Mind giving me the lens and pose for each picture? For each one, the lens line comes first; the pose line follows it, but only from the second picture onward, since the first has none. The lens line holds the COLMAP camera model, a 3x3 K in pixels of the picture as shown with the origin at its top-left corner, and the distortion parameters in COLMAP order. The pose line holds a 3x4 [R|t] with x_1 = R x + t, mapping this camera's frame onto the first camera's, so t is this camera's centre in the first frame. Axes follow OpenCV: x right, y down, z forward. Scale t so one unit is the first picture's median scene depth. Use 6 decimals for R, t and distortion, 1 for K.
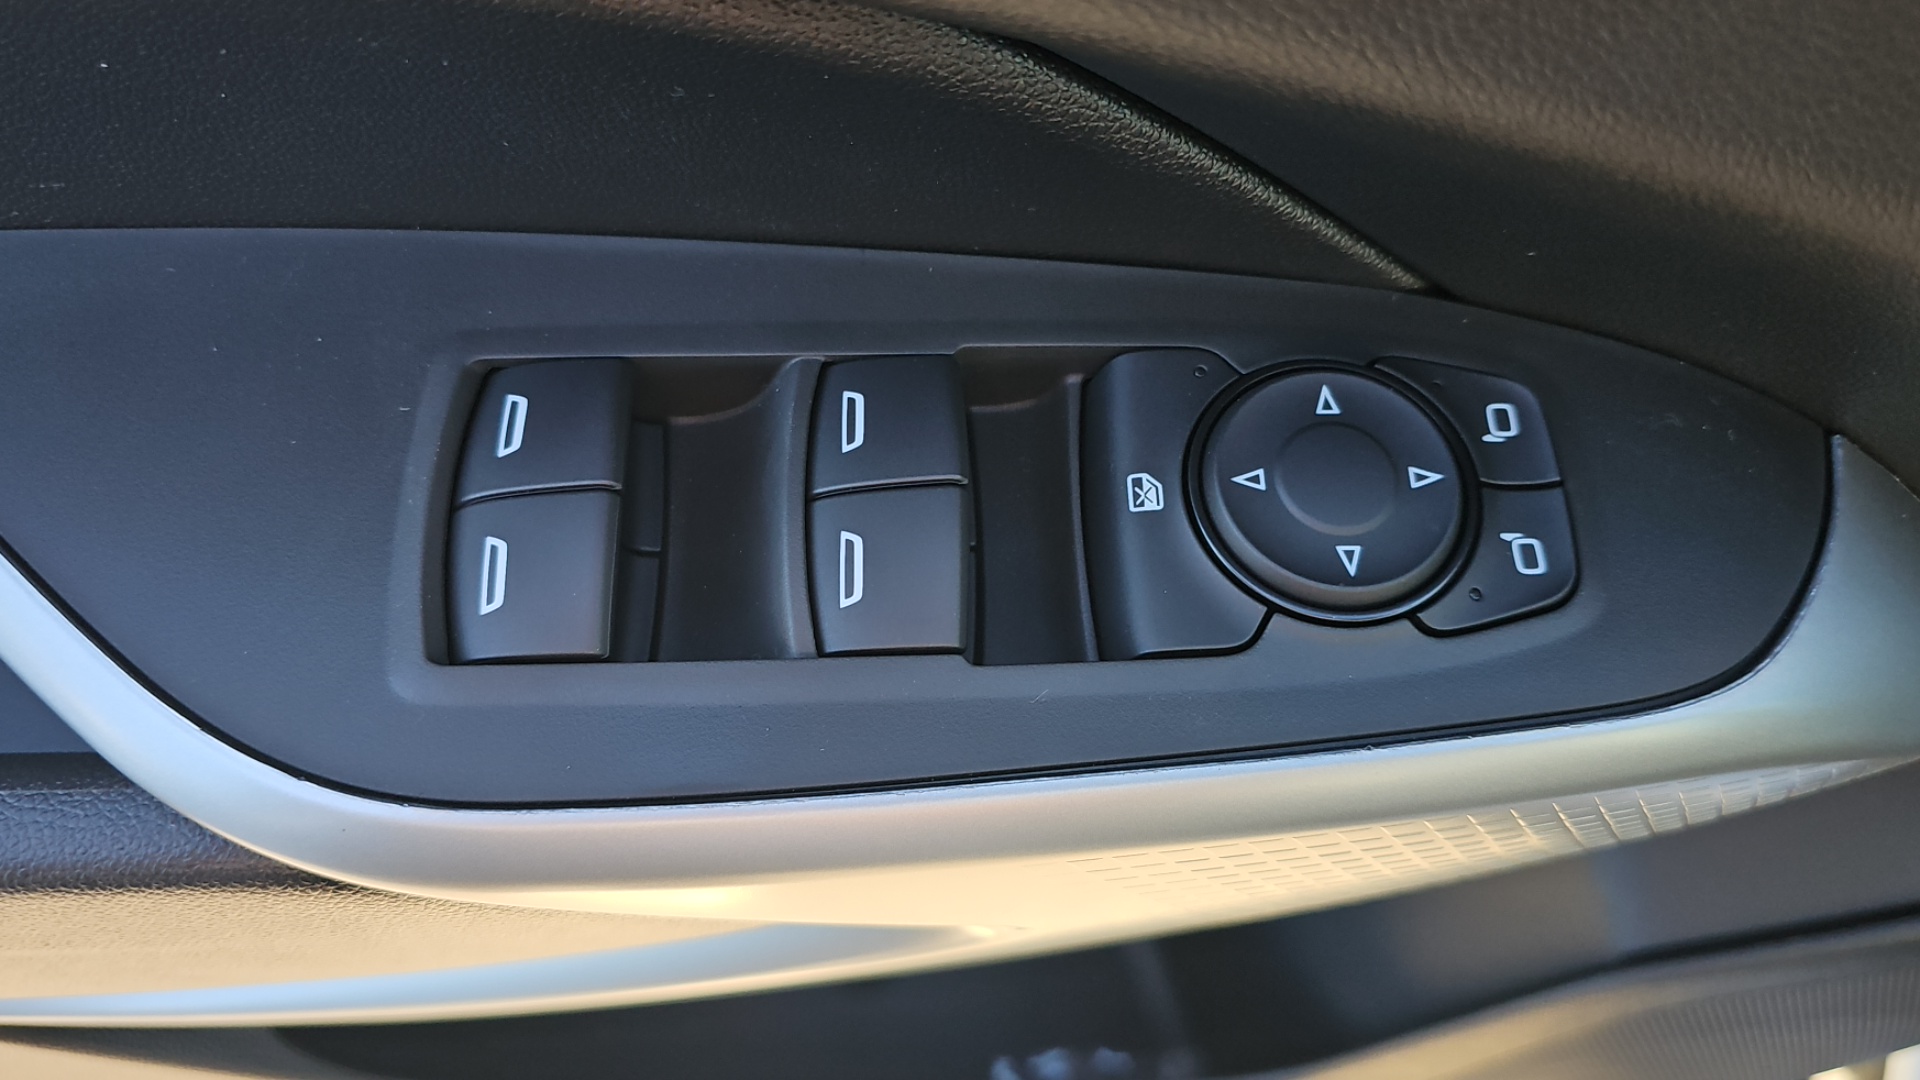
lens RADIAL K [[1383.3, 0, 960.0], [0, 1383.3, 540.0], [0, 0, 1]] dist [0.065111, -0.136729]
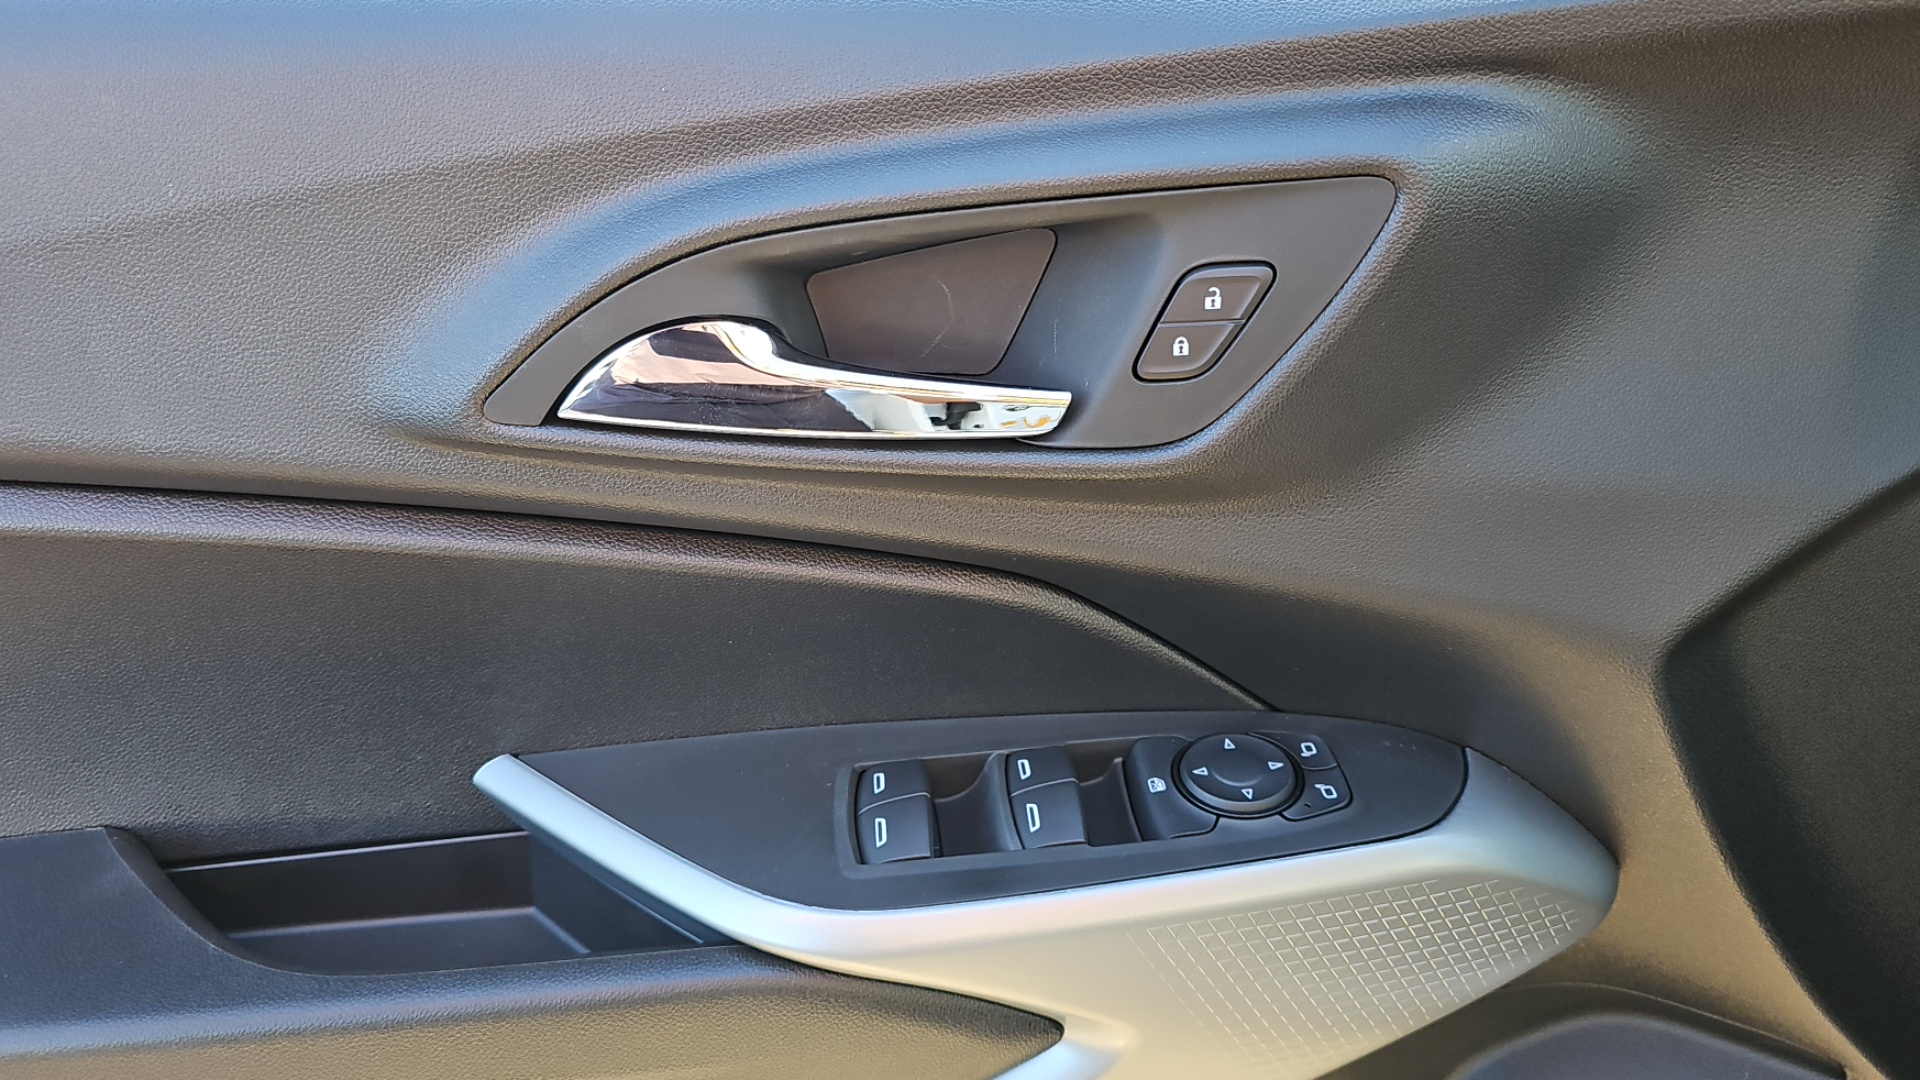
lens RADIAL K [[1383.3, 0, 960.0], [0, 1383.3, 540.0], [0, 0, 1]] dist [0.065111, -0.136729]
pose [[0.995444, -0.094328, 0.013890, -0.179579], [0.084693, 0.807884, -0.583224, 0.935999], [0.043793, 0.581743, 0.812193, -1.088579]]
